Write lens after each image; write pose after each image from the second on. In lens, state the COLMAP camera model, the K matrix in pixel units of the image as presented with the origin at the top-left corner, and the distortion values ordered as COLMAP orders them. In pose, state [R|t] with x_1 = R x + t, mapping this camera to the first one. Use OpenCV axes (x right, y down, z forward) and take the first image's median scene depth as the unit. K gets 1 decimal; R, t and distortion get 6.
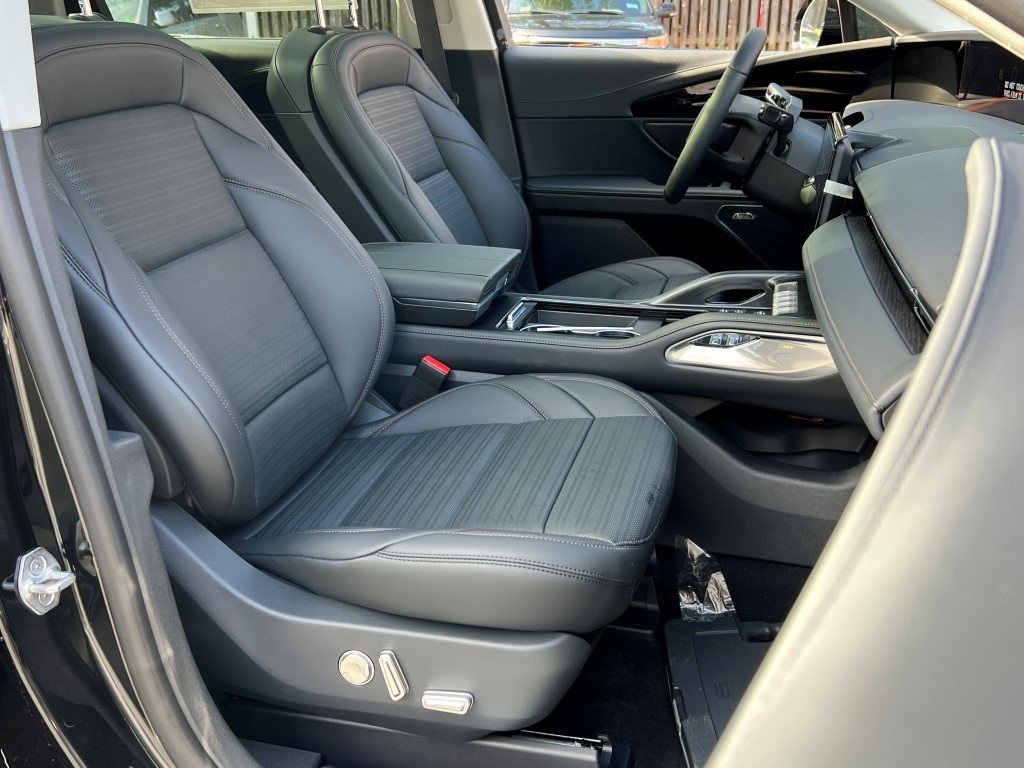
lens RADIAL K [[977.7, 0, 512.0], [0, 977.7, 384.0], [0, 0, 1]] dist [0.158091, -0.248273]
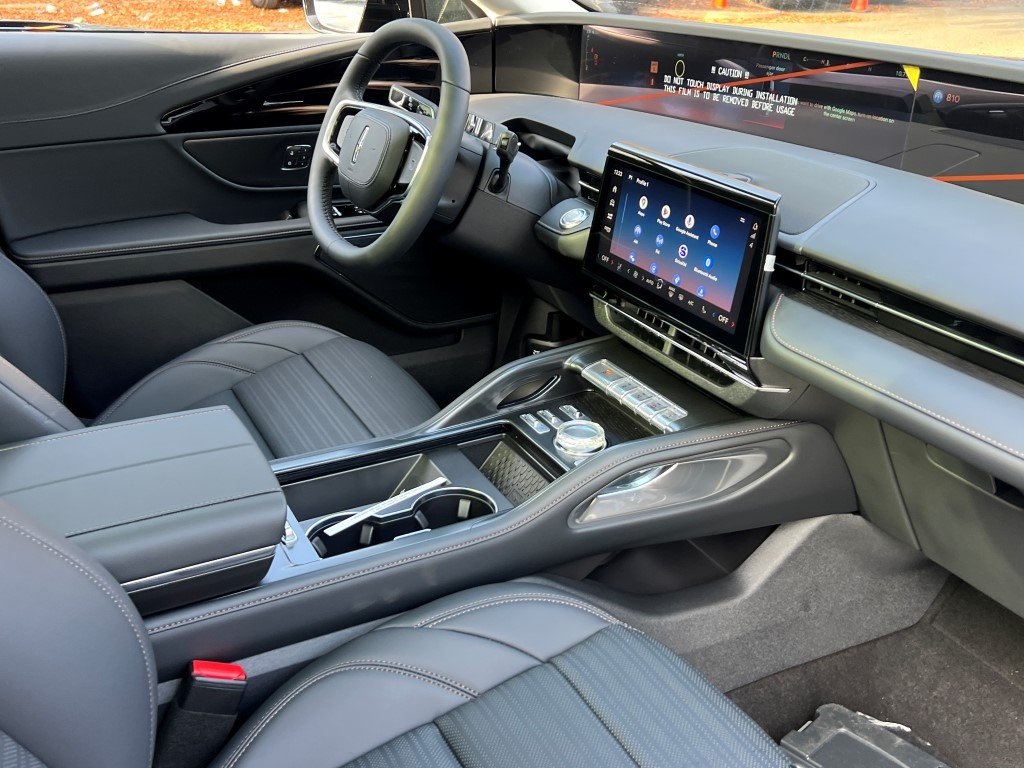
lens RADIAL K [[977.7, 0, 512.0], [0, 977.7, 384.0], [0, 0, 1]] dist [0.158091, -0.248273]
pose [[0.723806, -0.268168, 0.635760, -0.219705], [0.221893, 0.962907, 0.153538, -0.181439], [-0.653351, 0.029939, 0.756463, 0.380868]]
